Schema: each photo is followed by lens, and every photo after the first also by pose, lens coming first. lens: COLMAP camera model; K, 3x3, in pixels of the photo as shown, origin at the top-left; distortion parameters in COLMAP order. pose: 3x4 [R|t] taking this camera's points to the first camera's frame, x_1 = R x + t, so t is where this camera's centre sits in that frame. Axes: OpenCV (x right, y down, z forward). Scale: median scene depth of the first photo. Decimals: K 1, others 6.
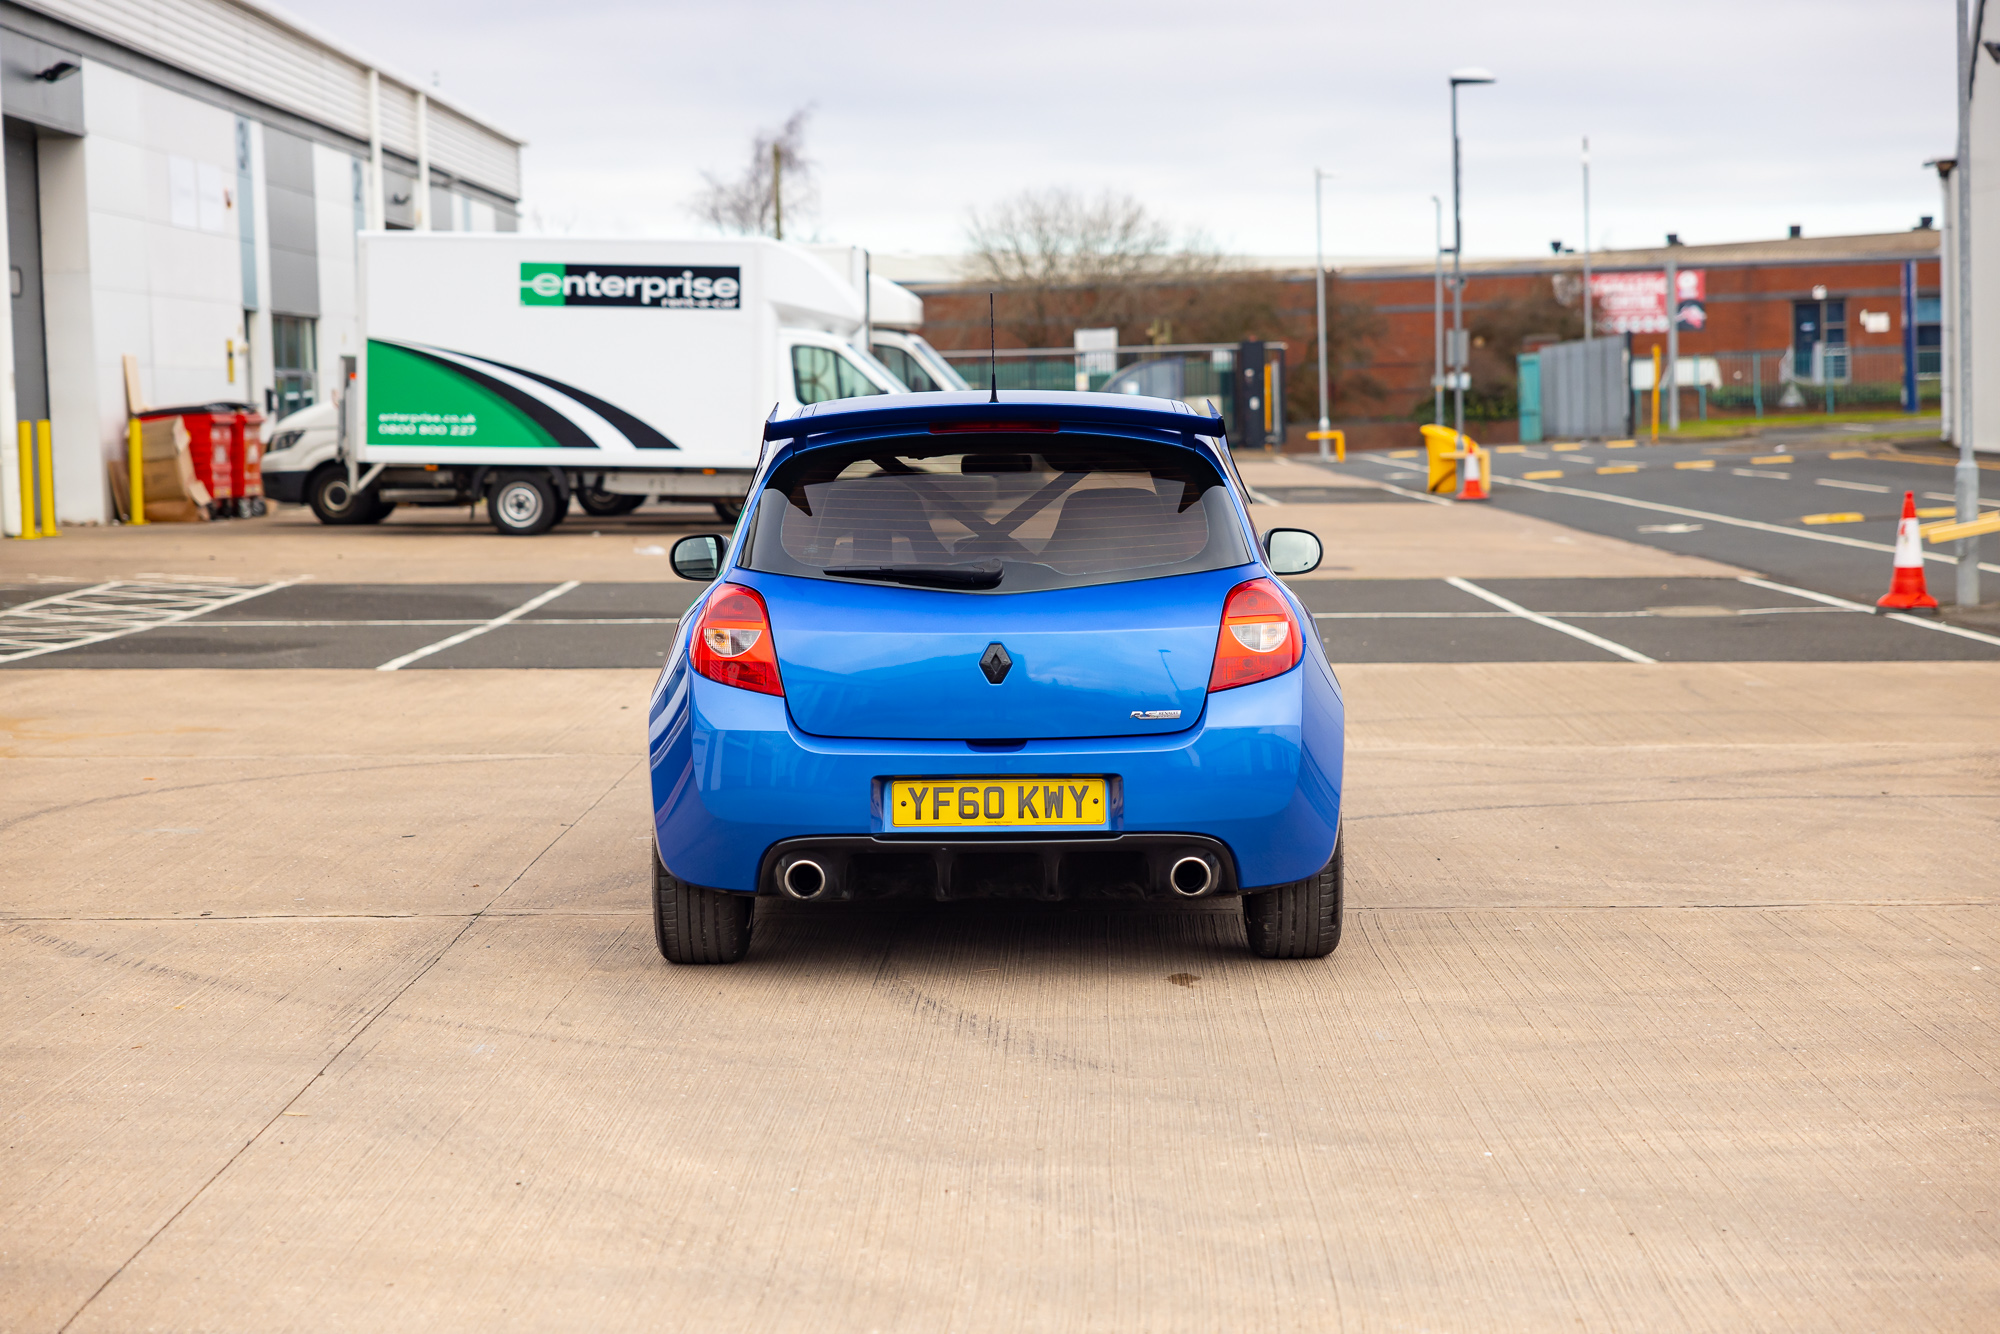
lens RADIAL K [[3894.3, 0, 986.5], [0, 3894.3, 678.1], [0, 0, 1]] dist [0.020080, 0.000000]
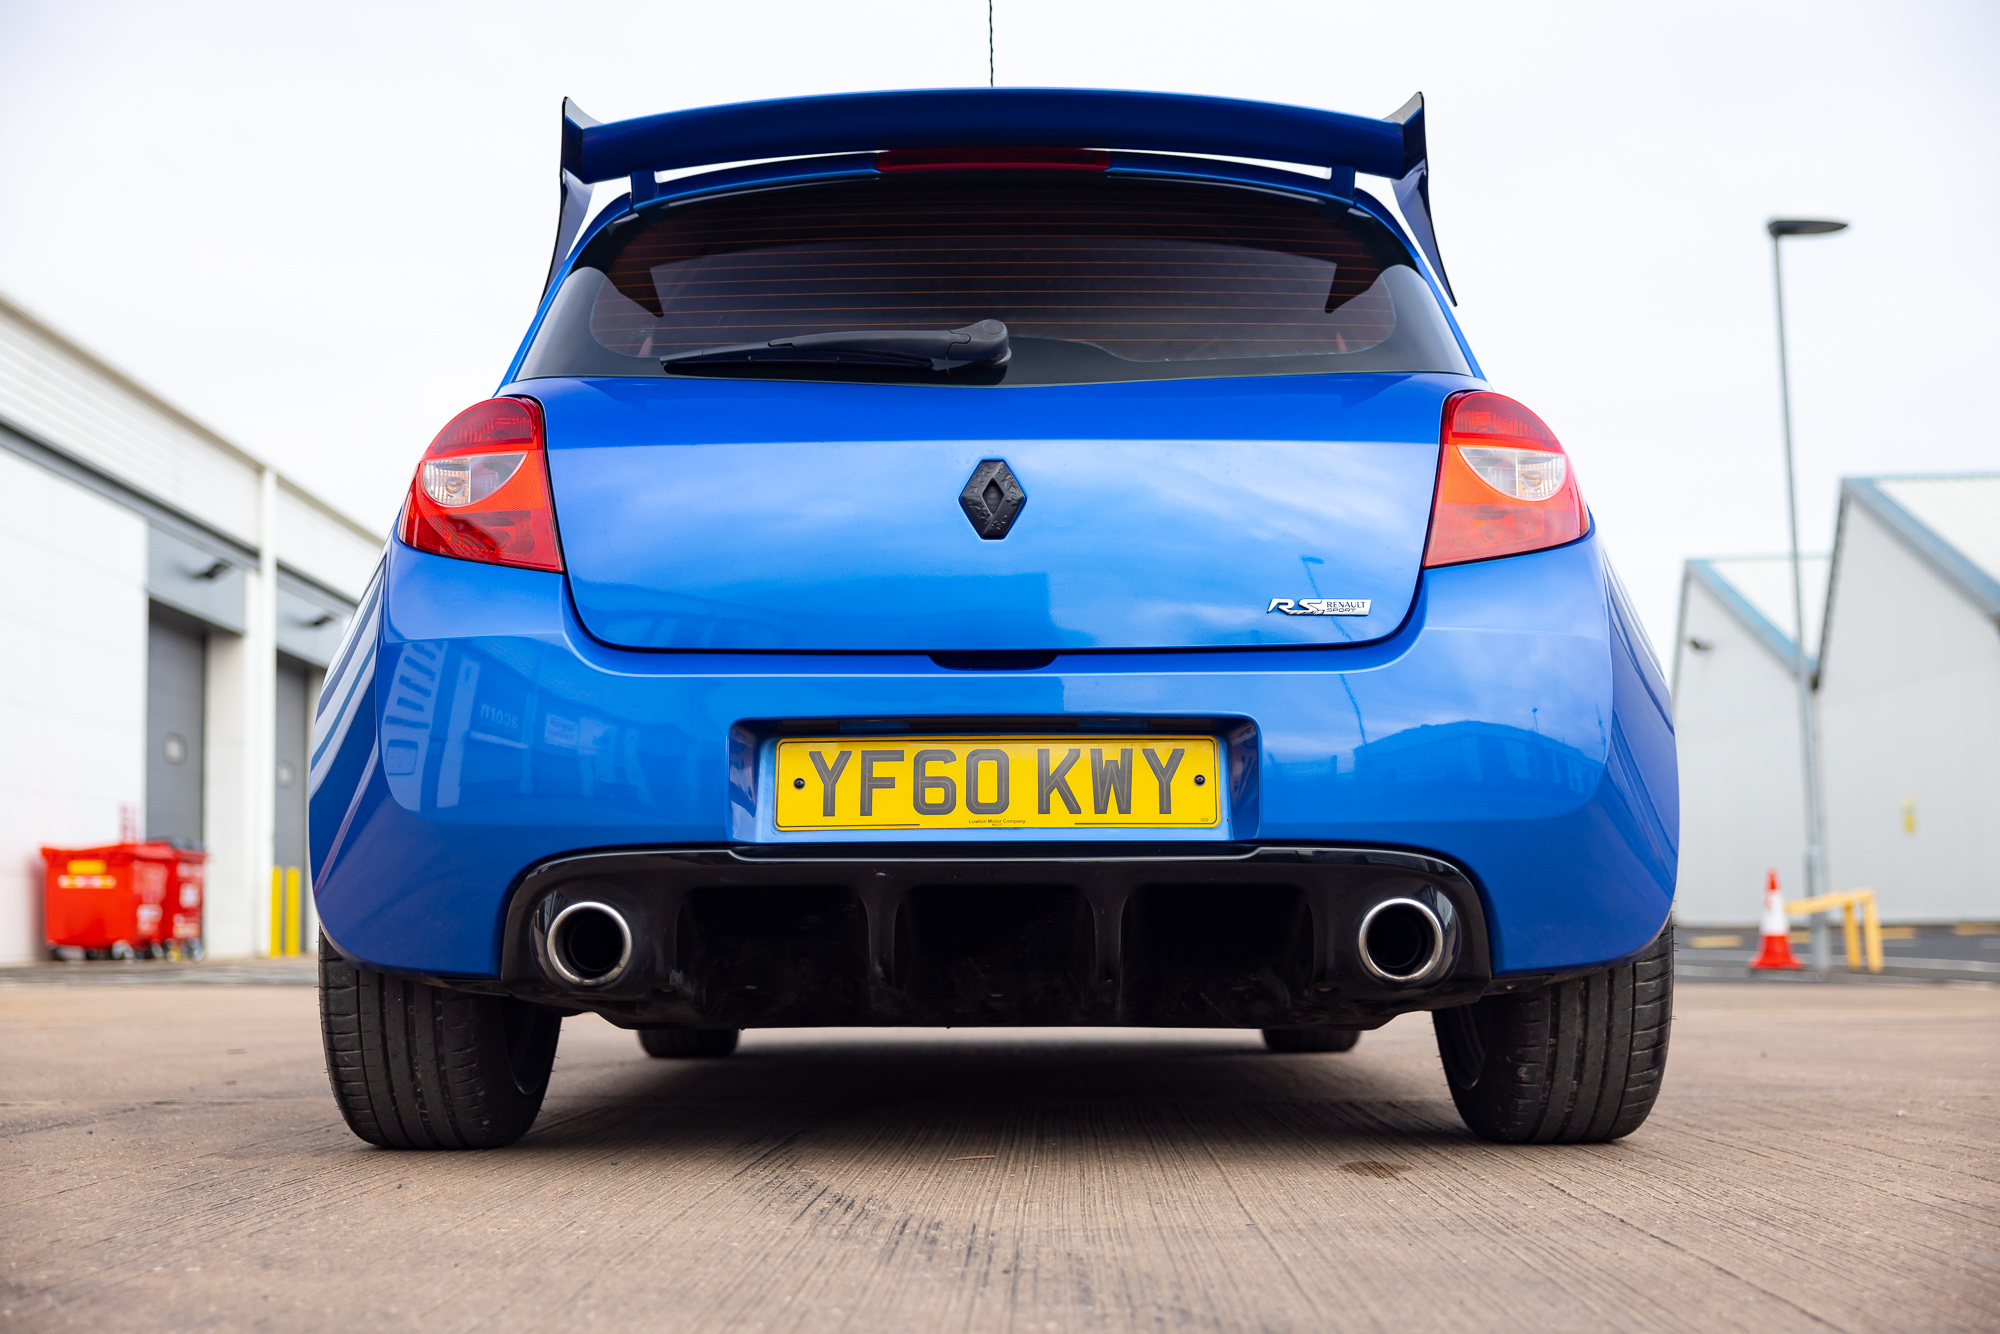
lens RADIAL K [[2429.3, 0, 992.7], [0, 2429.3, 662.7], [0, 0, 1]] dist [-0.012083, 0.000000]
pose [[0.999989, 0.004101, -0.002168, 0.003005], [-0.004431, 0.982773, -0.184764, 0.068780], [0.001373, 0.184771, 0.982781, 0.665171]]
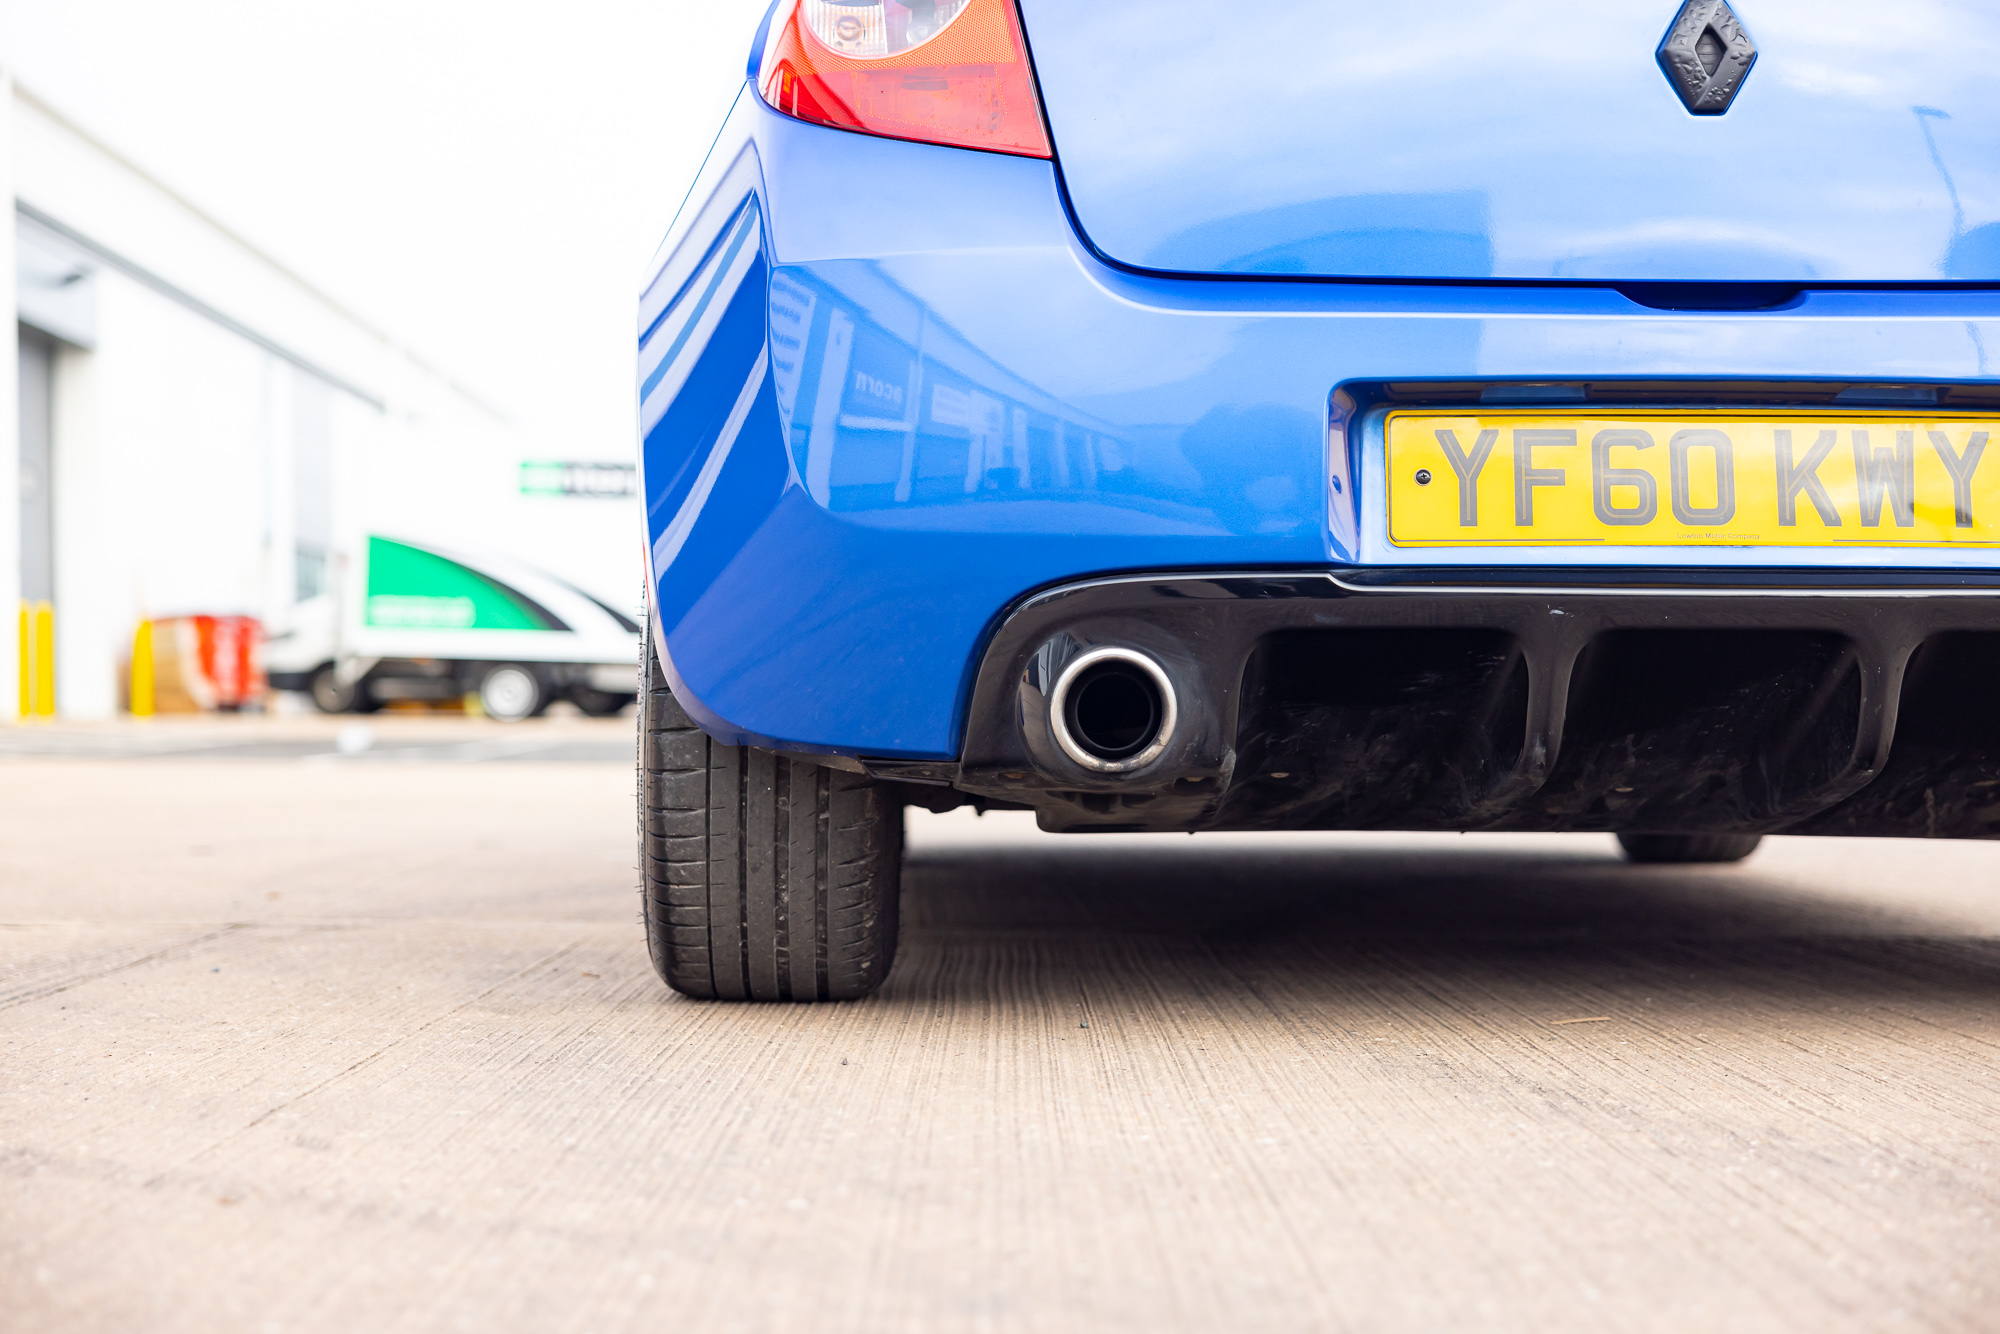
lens RADIAL K [[3137.0, 0, 1004.0], [0, 3137.0, 668.0], [0, 0, 1]] dist [0.041457, 0.000000]
pose [[0.999448, 0.014403, 0.029933, -0.060188], [-0.011842, 0.996391, -0.084046, 0.066520], [-0.031035, 0.083645, 0.996012, 0.702022]]
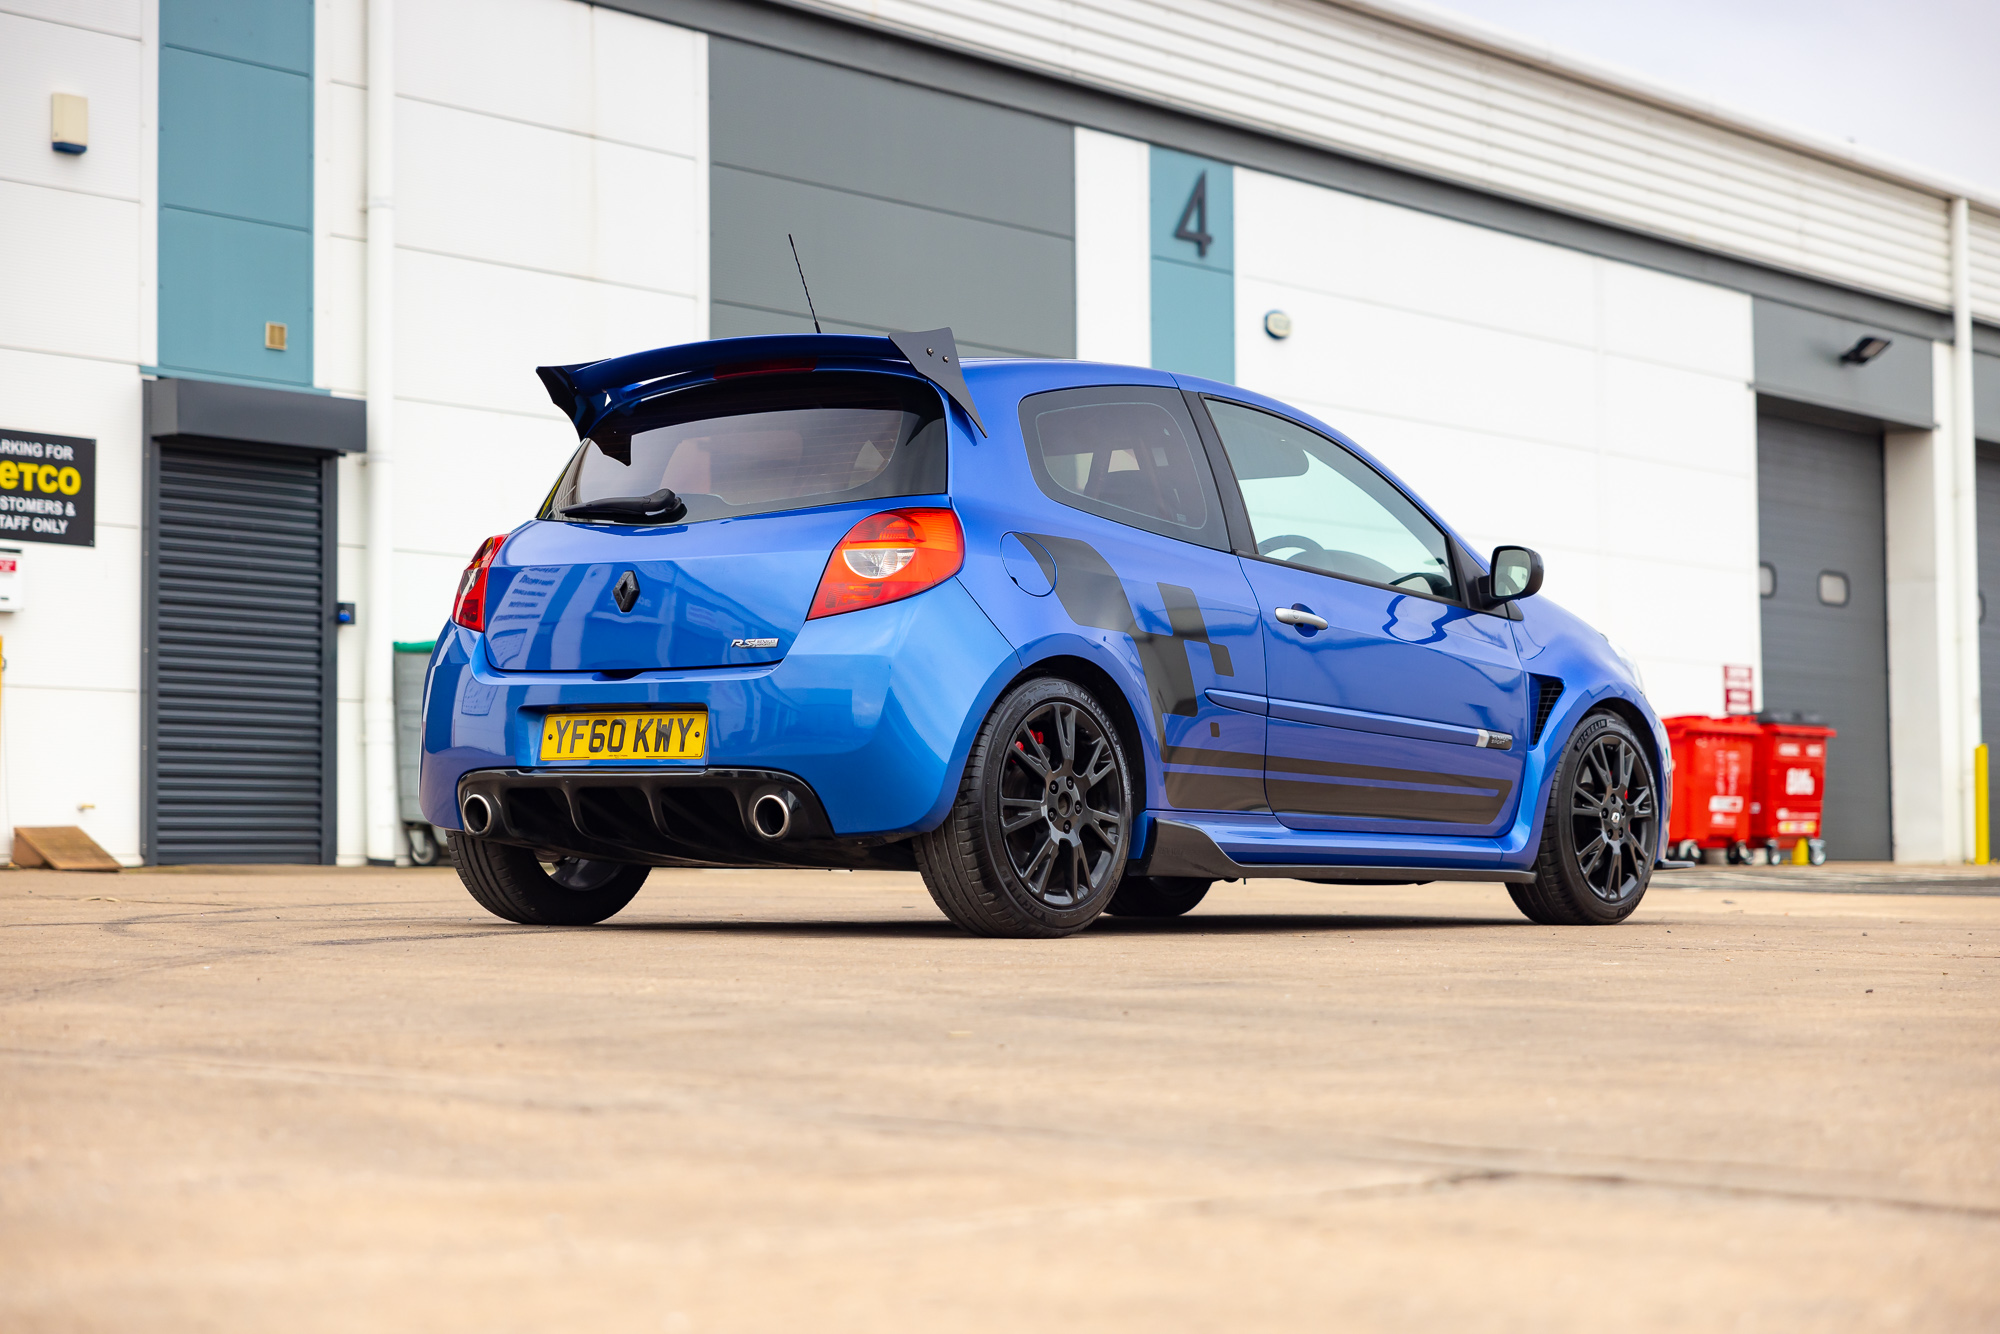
lens RADIAL K [[3894.3, 0, 987.8], [0, 3894.3, 665.1], [0, 0, 1]] dist [0.020080, 0.000000]
pose [[0.787490, -0.009944, -0.616248, 0.628784], [-0.062405, 0.993445, -0.095777, 0.095360], [0.613160, 0.113880, 0.781707, 0.287502]]
